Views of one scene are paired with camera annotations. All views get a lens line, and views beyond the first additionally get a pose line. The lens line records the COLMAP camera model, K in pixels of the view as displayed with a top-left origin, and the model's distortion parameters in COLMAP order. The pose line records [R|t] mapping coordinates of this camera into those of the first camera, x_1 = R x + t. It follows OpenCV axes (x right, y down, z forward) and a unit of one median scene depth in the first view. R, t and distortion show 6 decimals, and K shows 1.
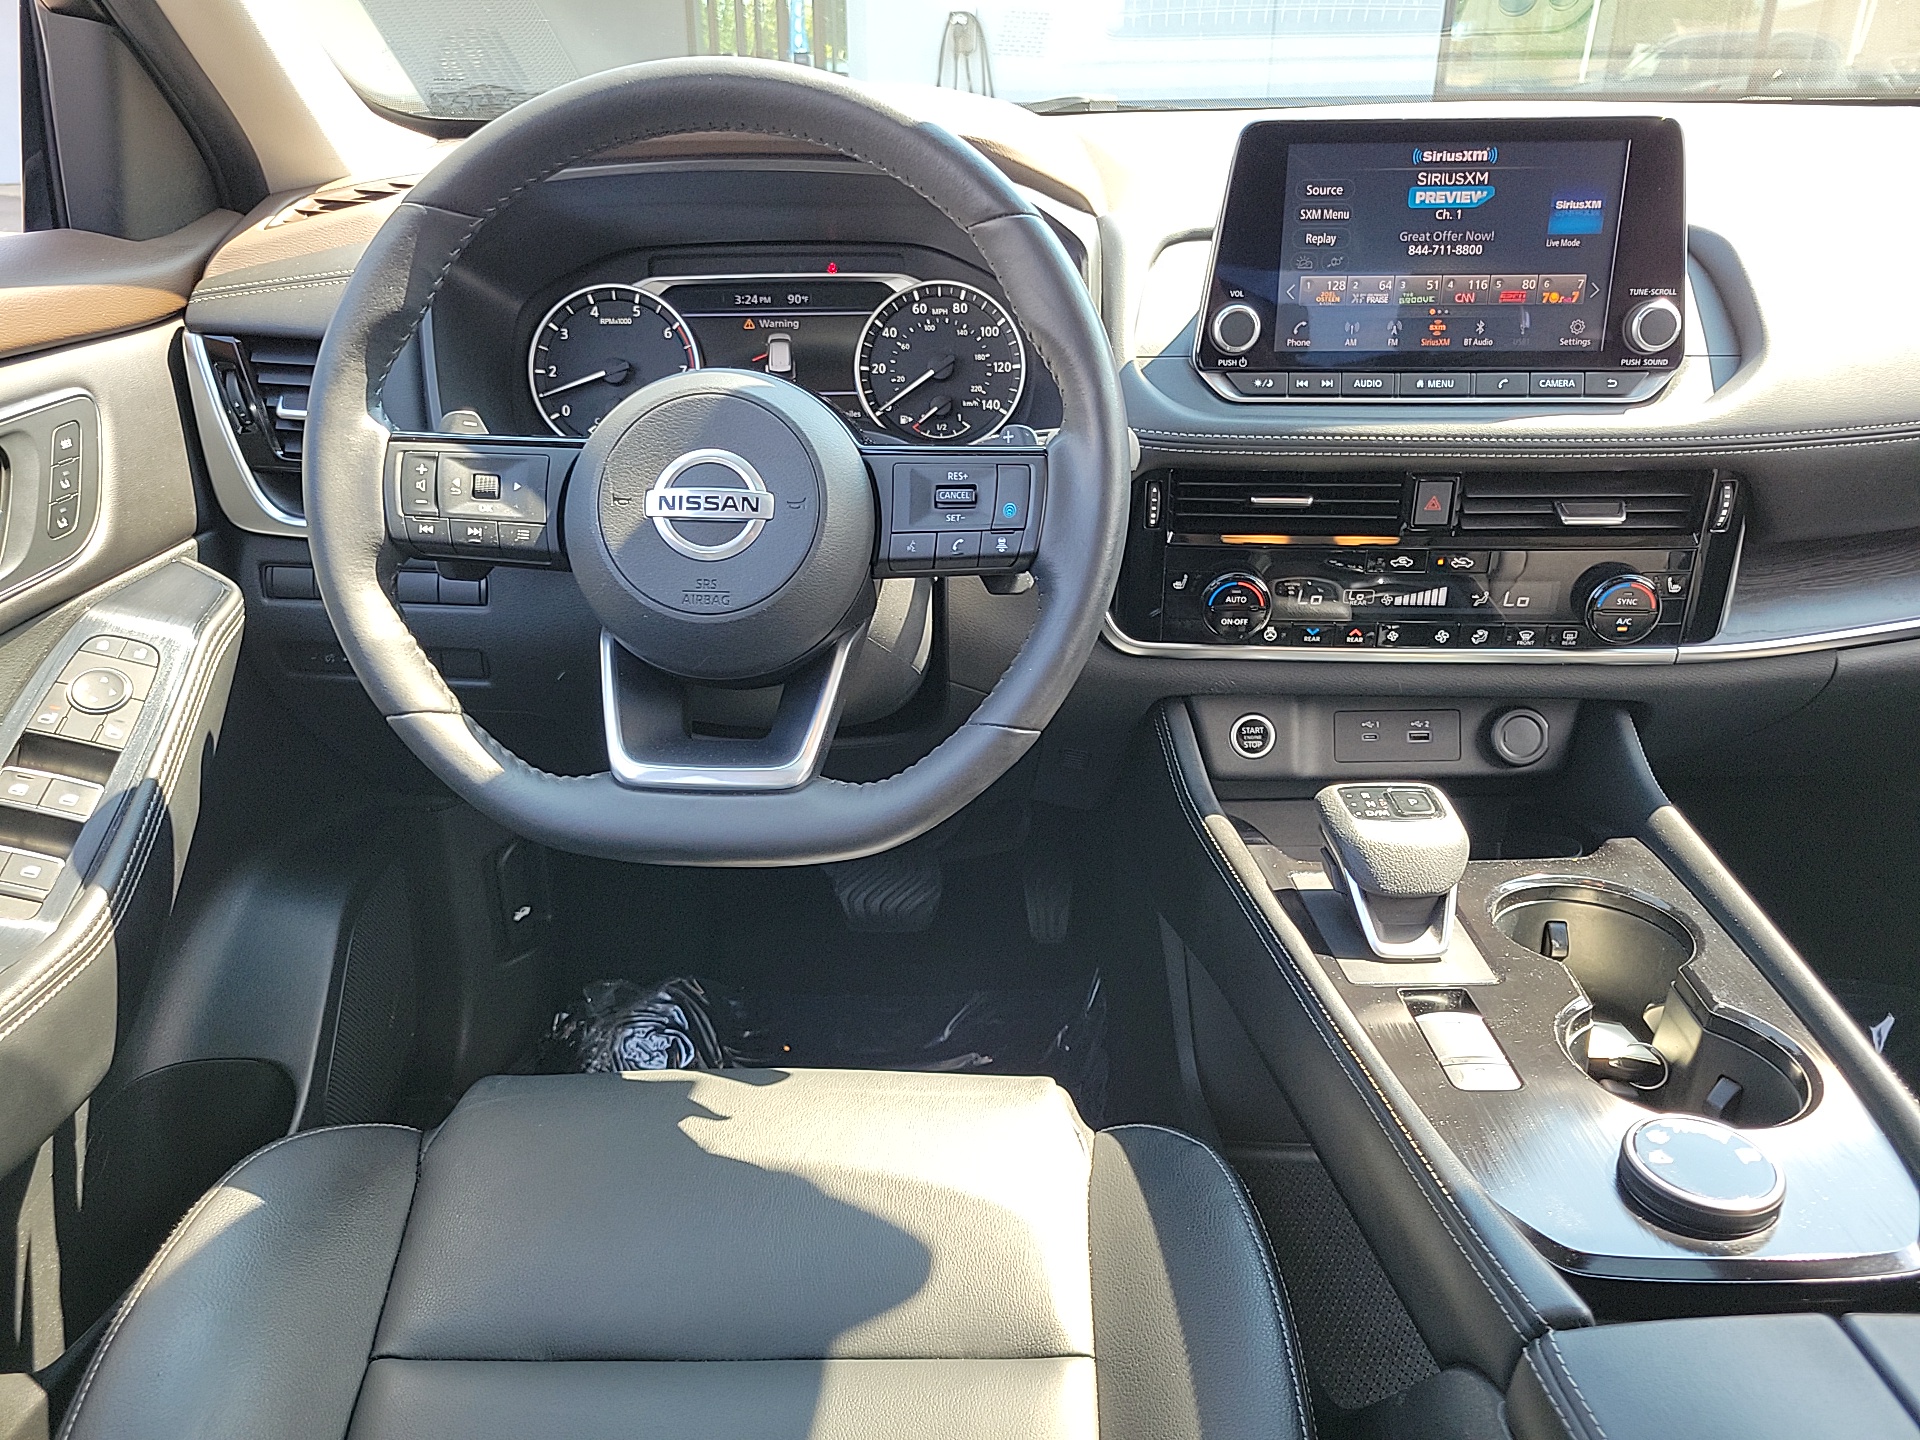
lens RADIAL K [[1446.7, 0, 935.8], [0, 1446.7, 751.9], [0, 0, 1]] dist [0.011624, -0.002277]
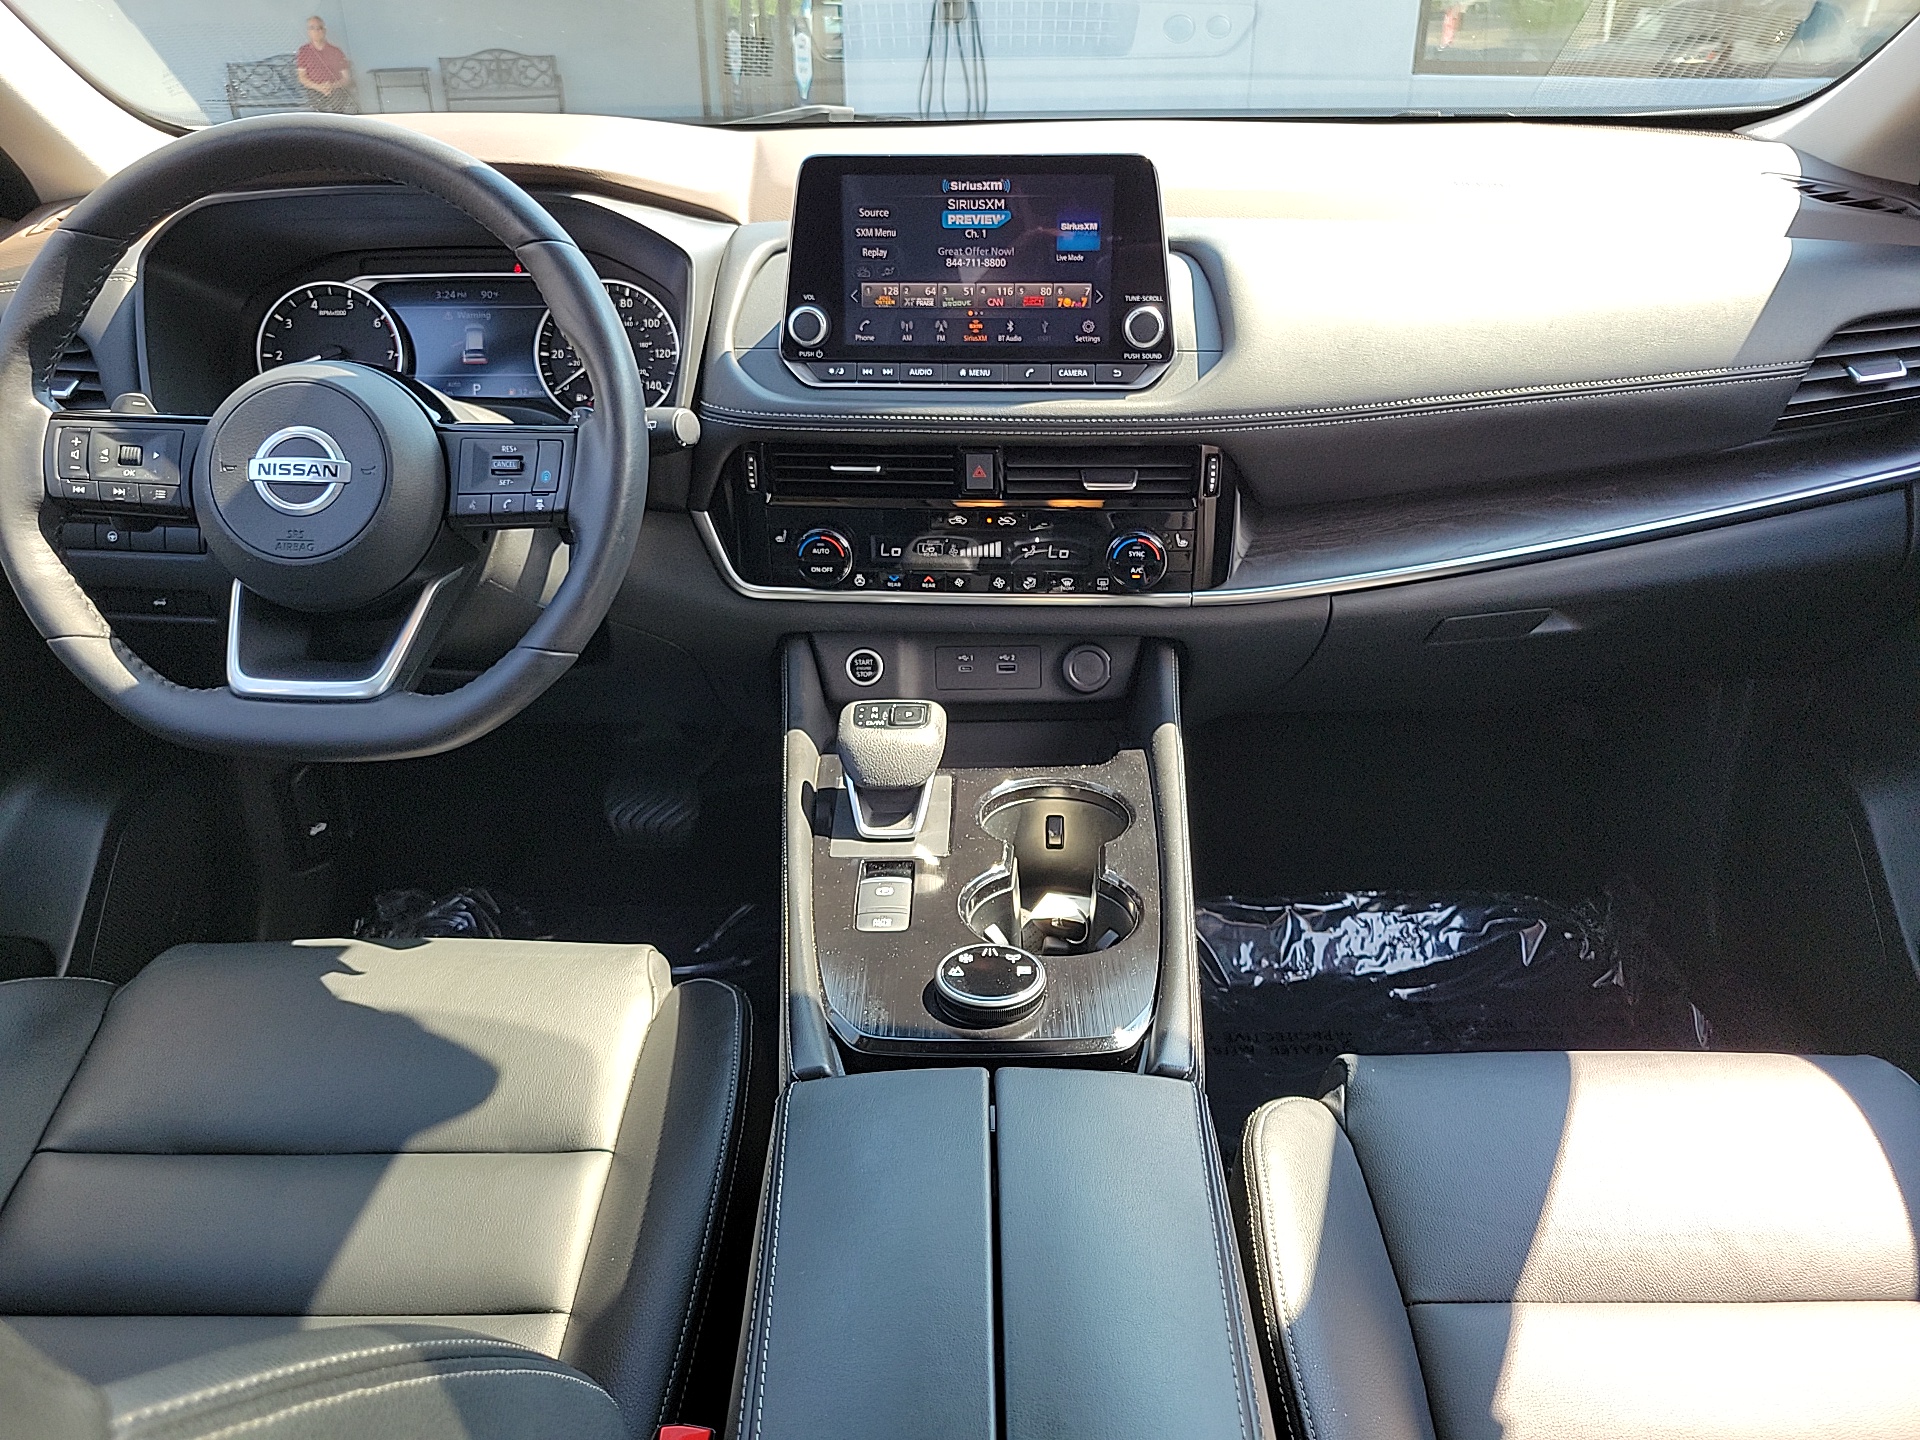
lens RADIAL K [[1442.6, 0, 960.0], [0, 1442.6, 720.0], [0, 0, 1]] dist [0.008167, -0.009424]
pose [[0.999986, 0.003401, 0.004068, 0.322606], [-0.003423, 0.999981, 0.005177, 0.028572], [-0.004051, -0.005190, 0.999978, -0.199520]]
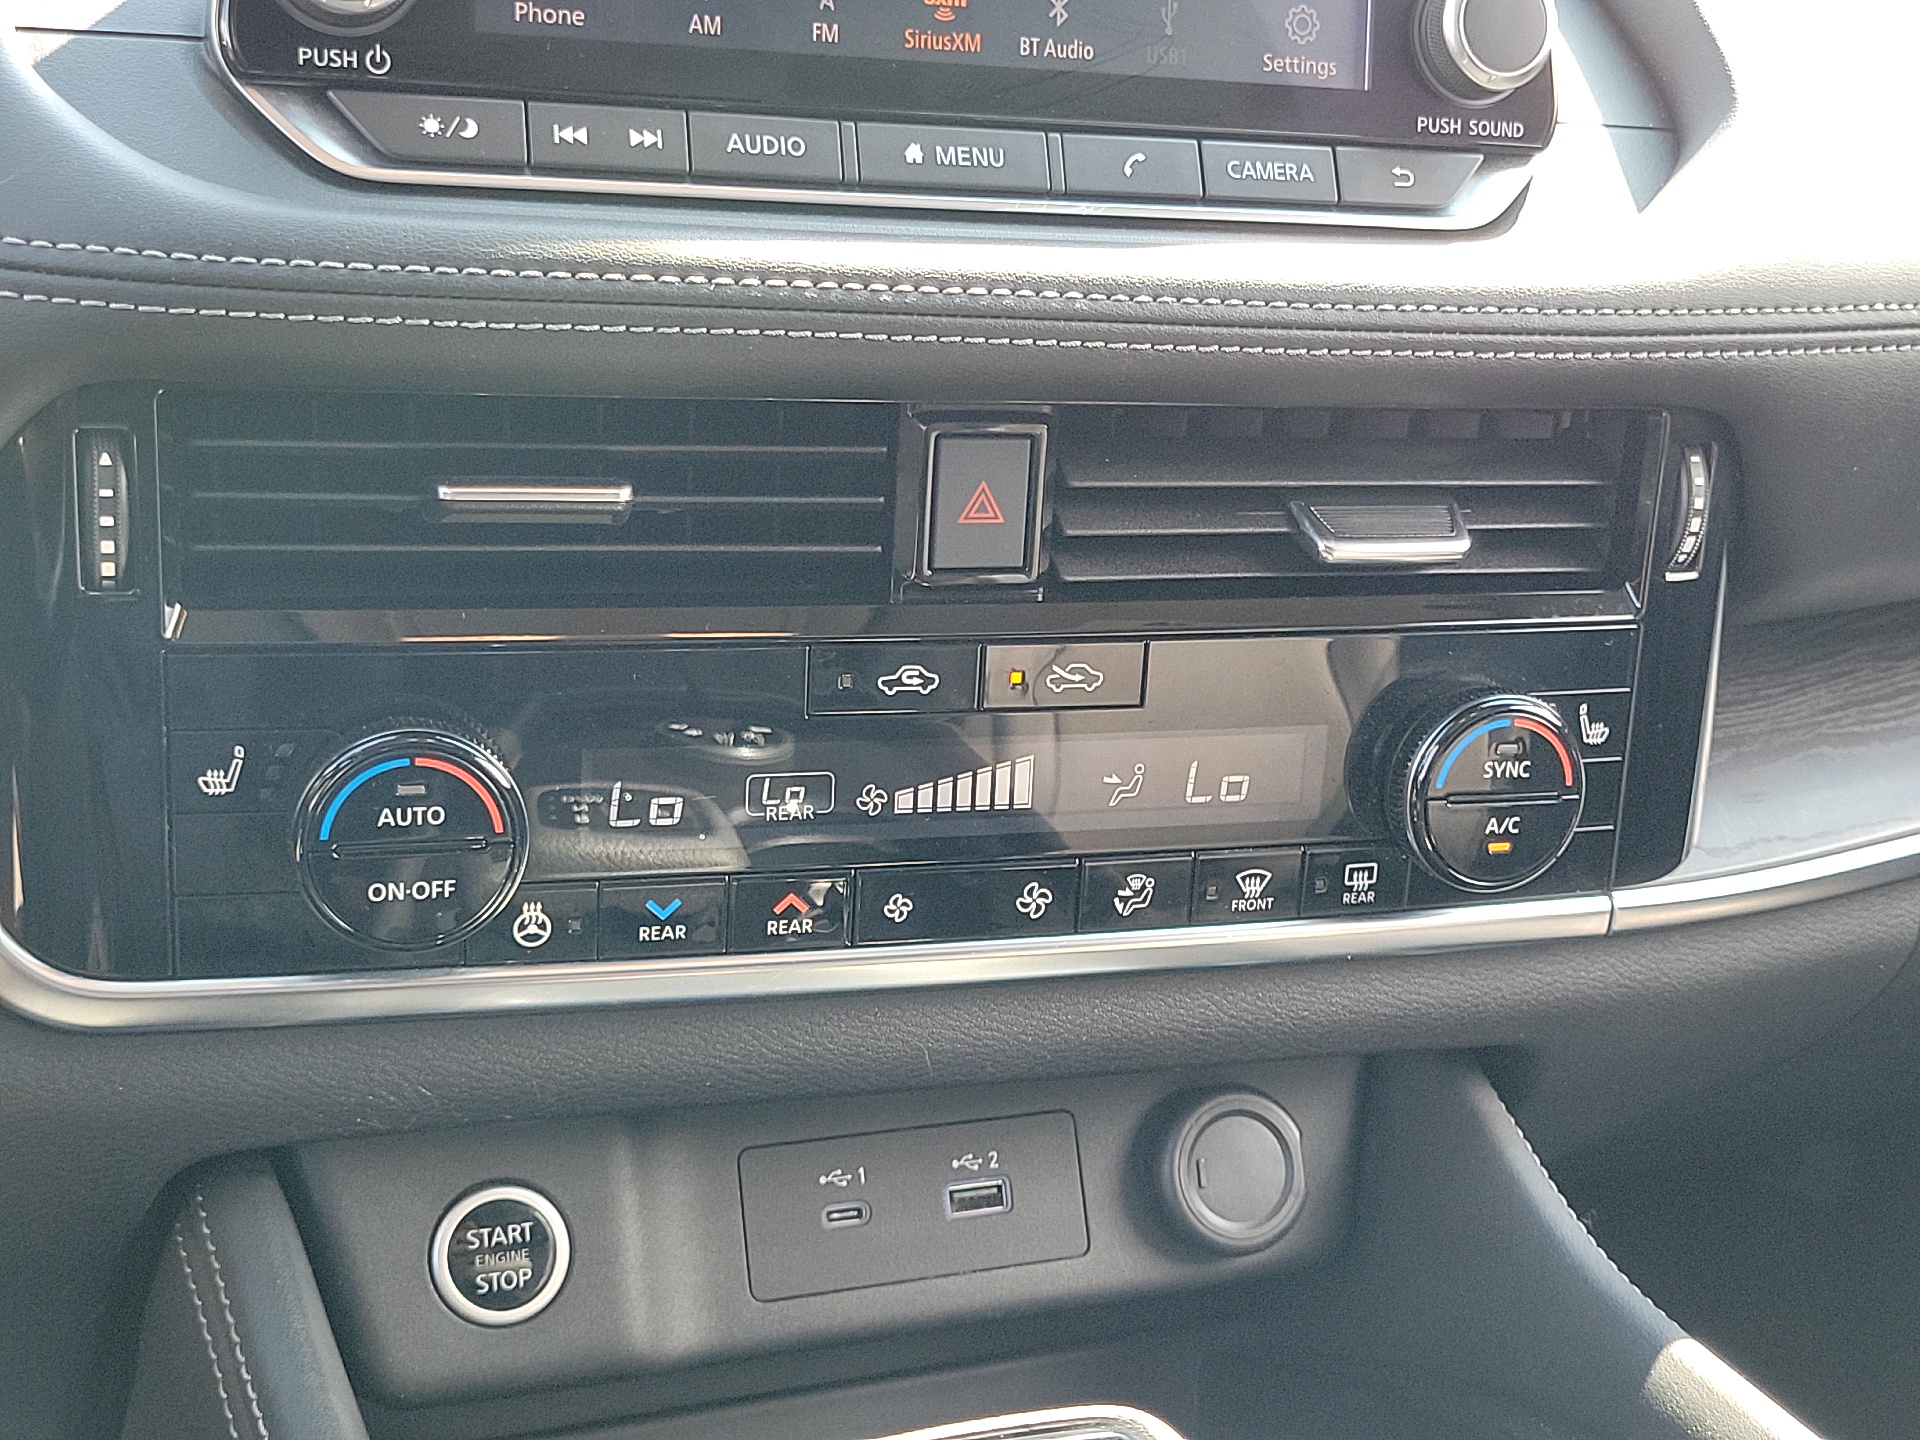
lens RADIAL K [[2426.7, 0, 937.2], [0, 2426.7, 743.6], [0, 0, 1]] dist [0.025662, 0.029915]
pose [[0.921440, -0.033430, 0.387081, 0.114343], [0.103069, 0.981627, -0.160577, -0.027816], [-0.374601, 0.187858, 0.907956, 0.502951]]
